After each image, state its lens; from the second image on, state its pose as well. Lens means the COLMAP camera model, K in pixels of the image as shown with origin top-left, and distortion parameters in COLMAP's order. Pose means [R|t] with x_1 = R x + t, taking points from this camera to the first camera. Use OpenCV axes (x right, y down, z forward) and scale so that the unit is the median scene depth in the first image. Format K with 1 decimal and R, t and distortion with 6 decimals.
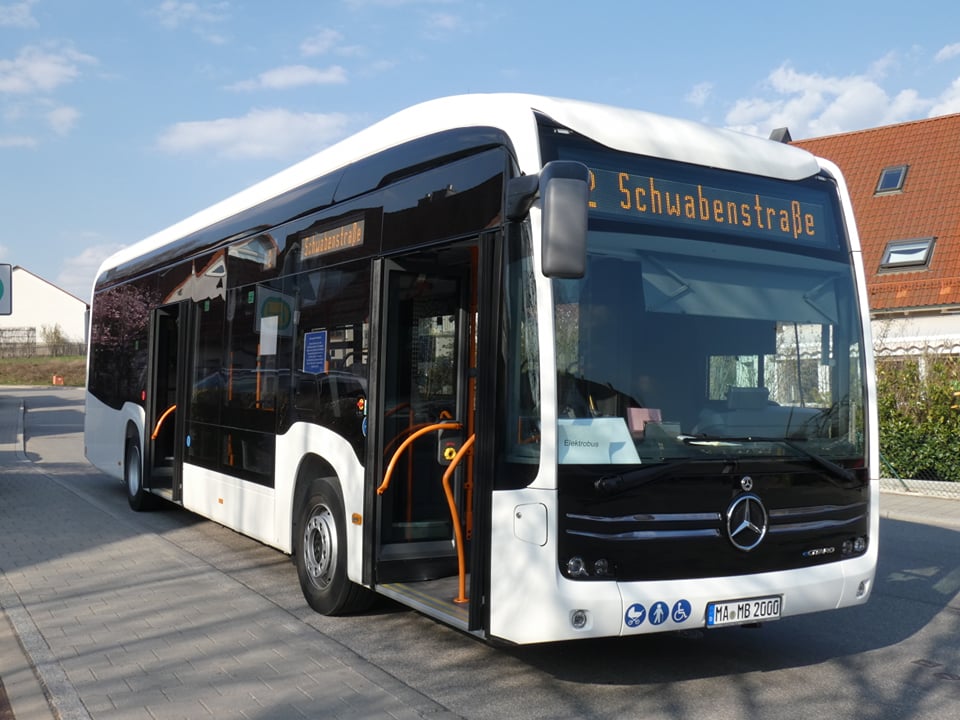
lens RADIAL K [[1034.4, 0, 480.8], [0, 1034.4, 357.7], [0, 0, 1]] dist [-0.046841, 0.000000]
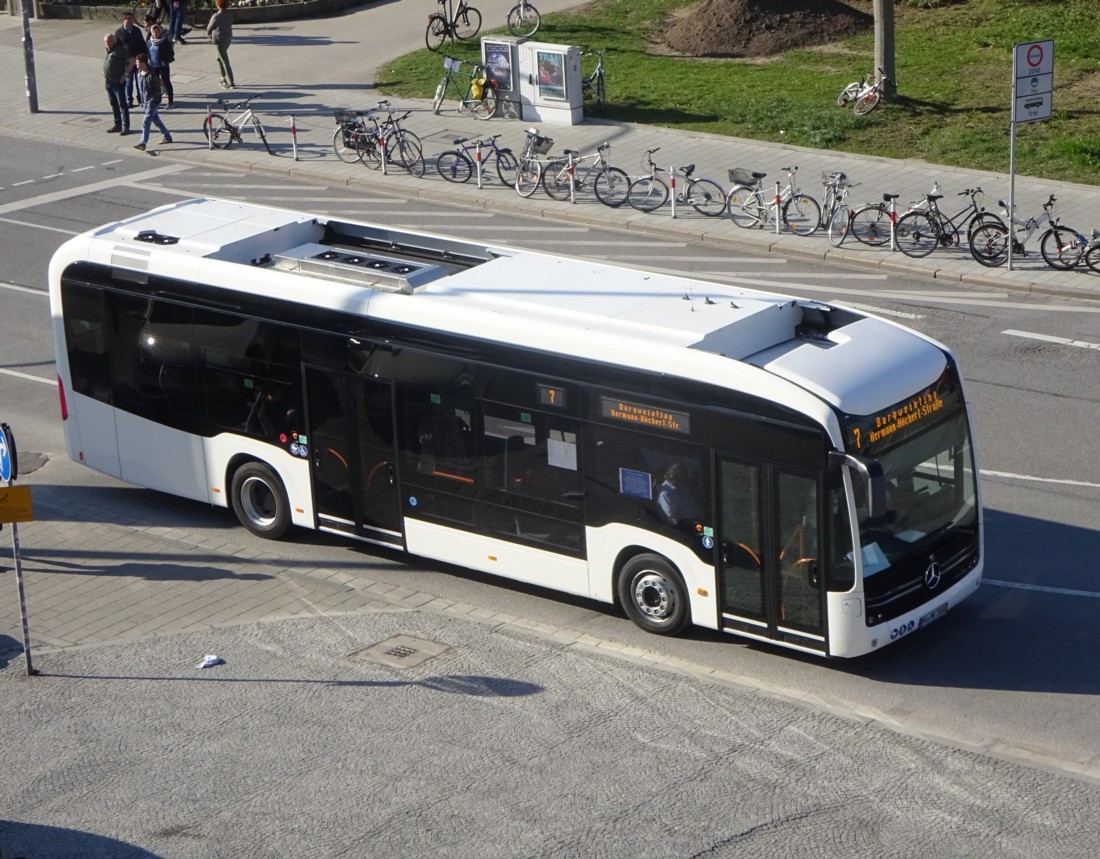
lens RADIAL K [[3125.4, 0, 550.2], [0, 3125.4, 429.5], [0, 0, 1]] dist [-0.100695, 0.000000]
pose [[0.934432, -0.189308, 0.301662, -2.019522], [0.072413, 0.930324, 0.359518, -2.132408], [-0.348703, -0.314101, 0.883033, -3.664962]]
